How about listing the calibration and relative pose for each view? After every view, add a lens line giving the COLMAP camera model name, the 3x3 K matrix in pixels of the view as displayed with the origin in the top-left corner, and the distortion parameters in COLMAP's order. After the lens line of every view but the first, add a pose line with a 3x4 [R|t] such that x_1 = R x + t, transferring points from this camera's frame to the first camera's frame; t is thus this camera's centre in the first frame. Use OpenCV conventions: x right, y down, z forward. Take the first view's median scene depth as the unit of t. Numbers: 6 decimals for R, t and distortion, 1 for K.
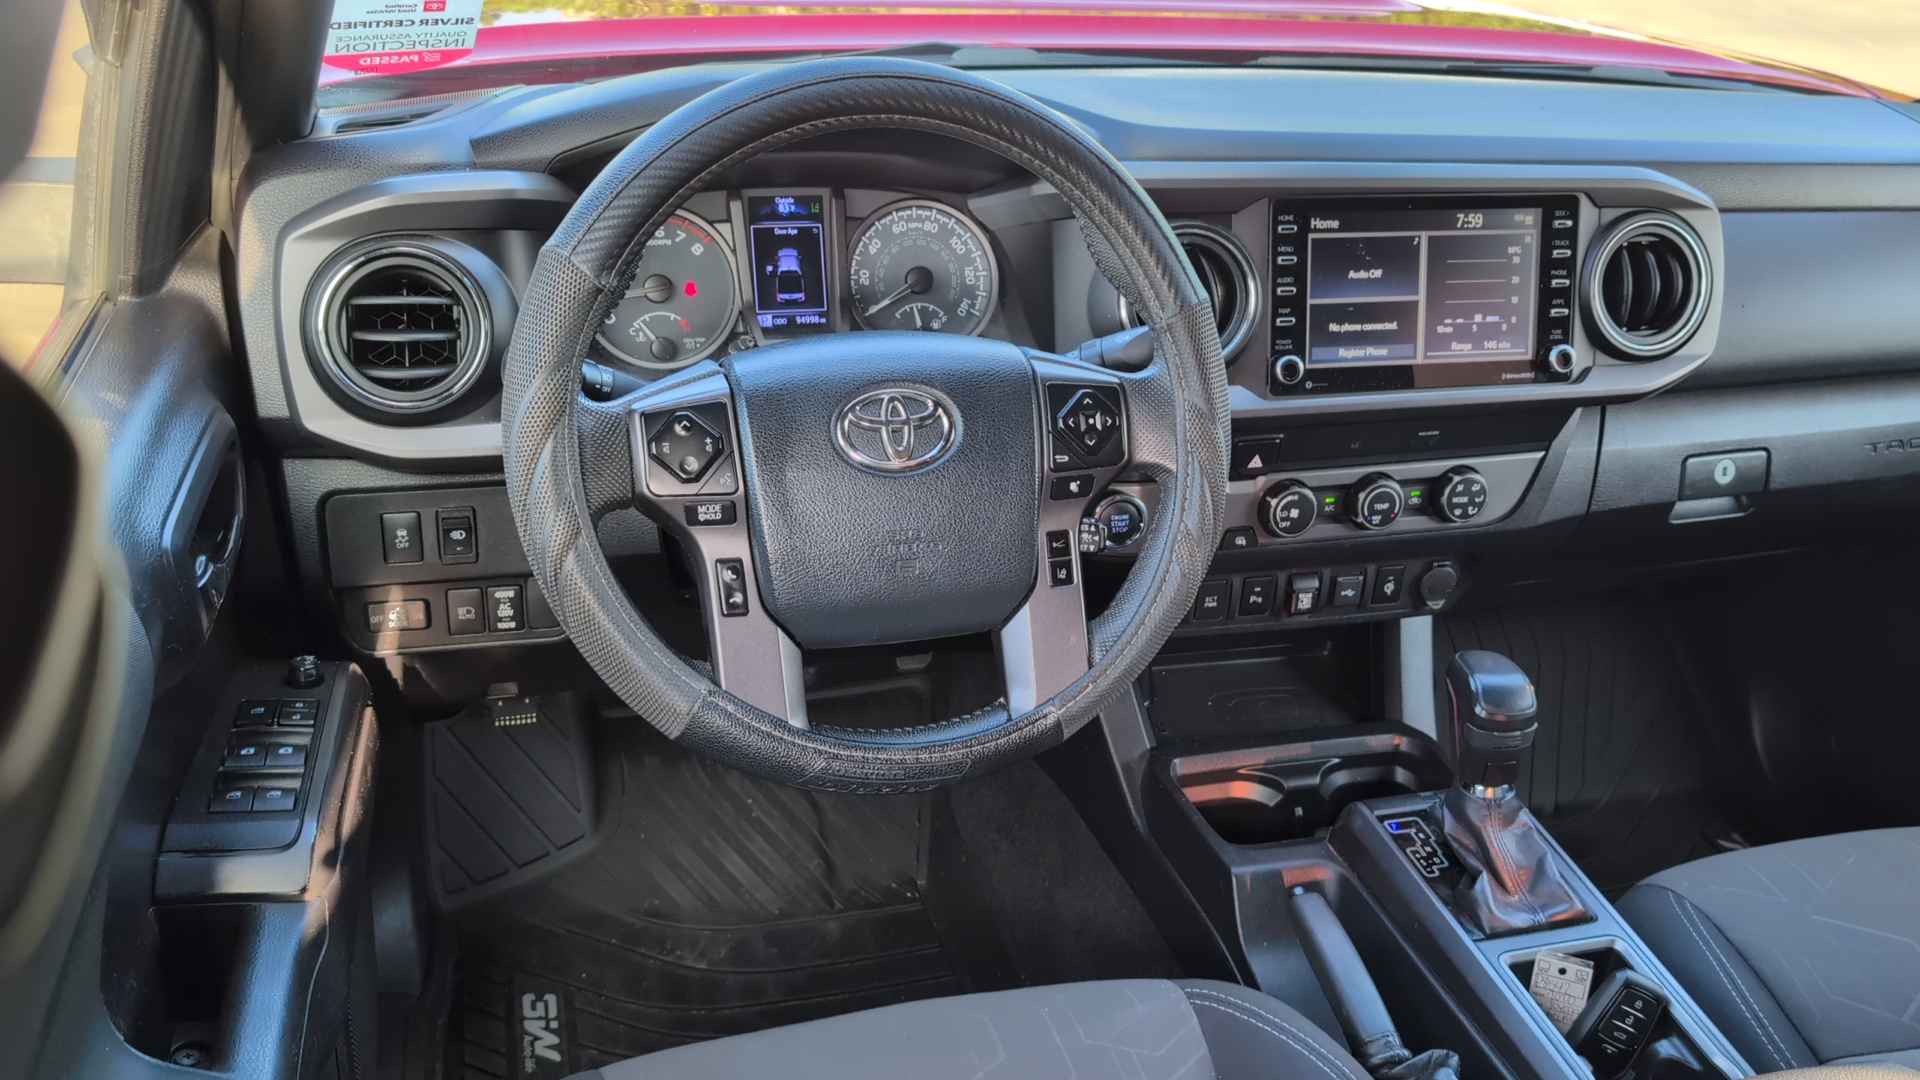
lens RADIAL K [[1554.6, 0, 972.2], [0, 1554.6, 545.7], [0, 0, 1]] dist [0.023200, -0.045251]
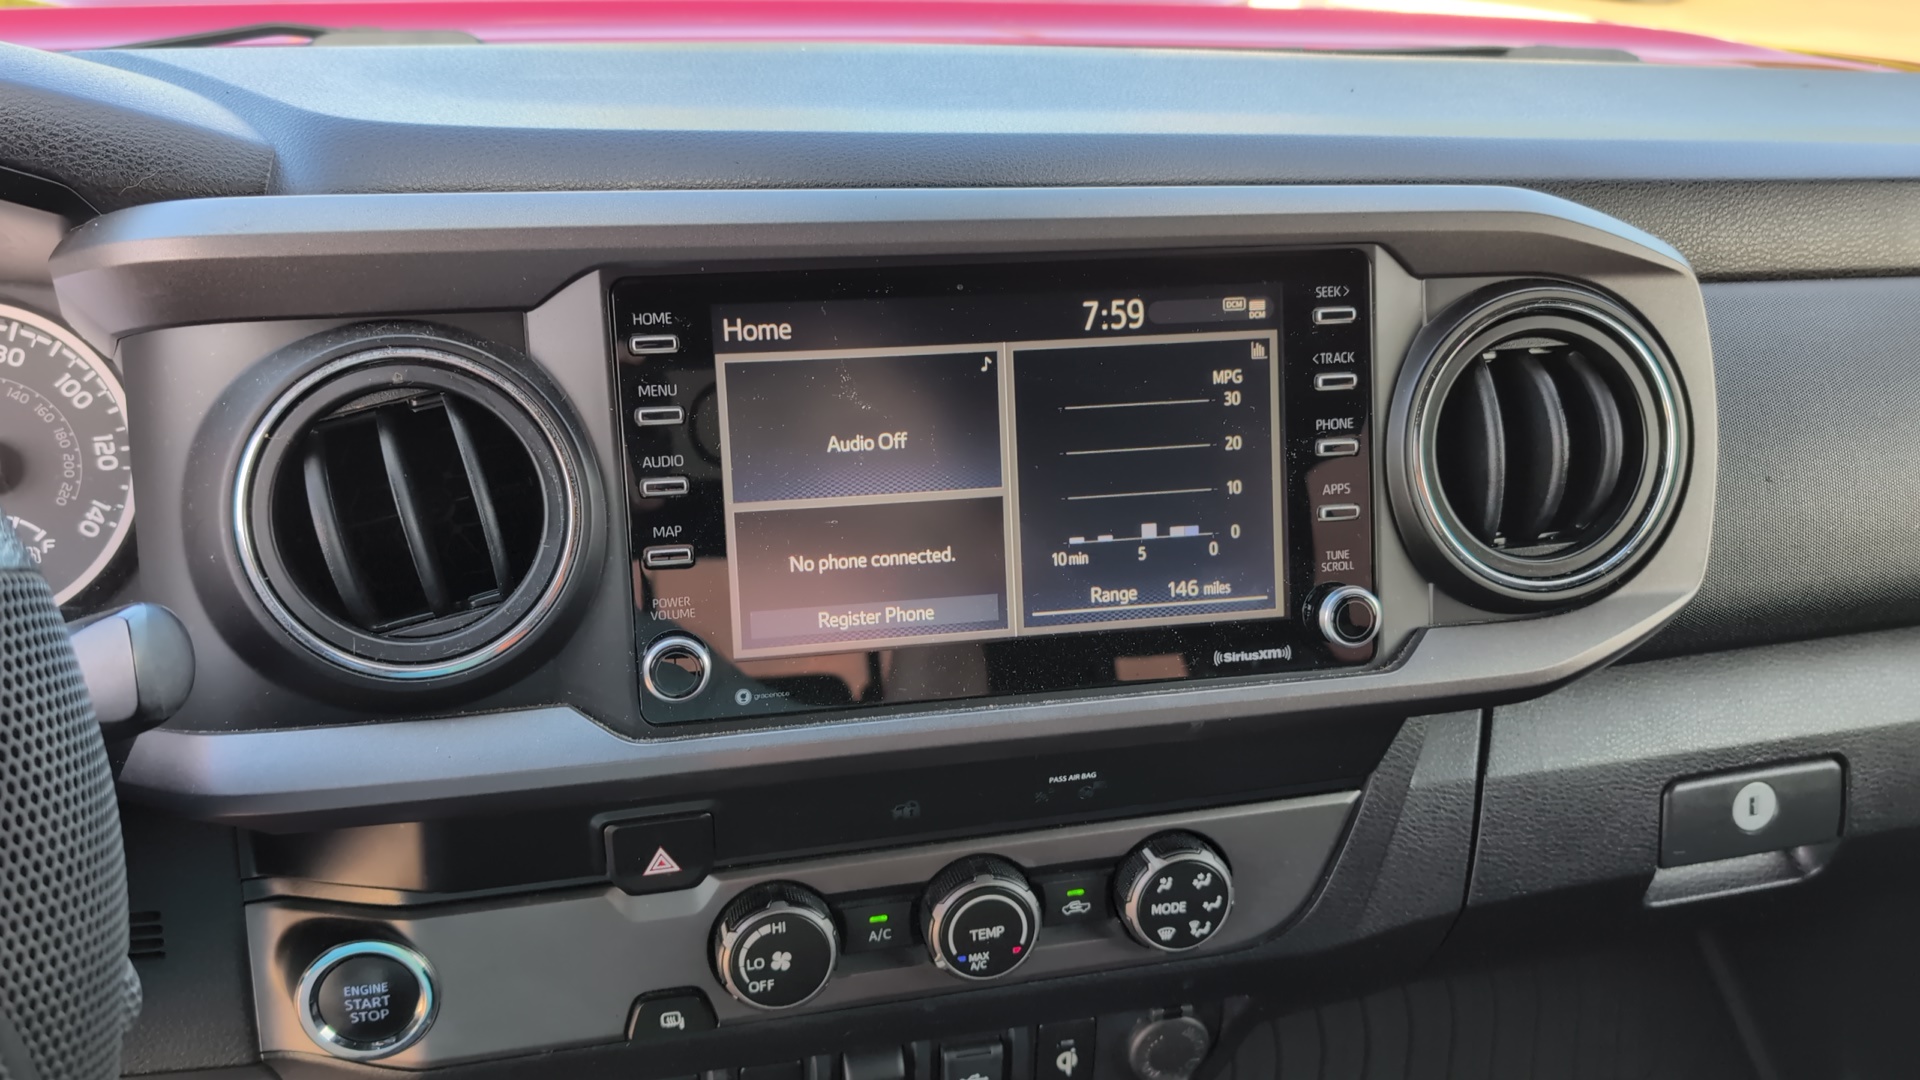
lens RADIAL K [[1554.6, 0, 1009.5], [0, 1554.6, 532.4], [0, 0, 1]] dist [0.023200, -0.045251]
pose [[0.999158, -0.021177, -0.035145, 0.299143], [0.018676, 0.997371, -0.070011, -0.114998], [0.036535, 0.069295, 0.996927, 0.555775]]
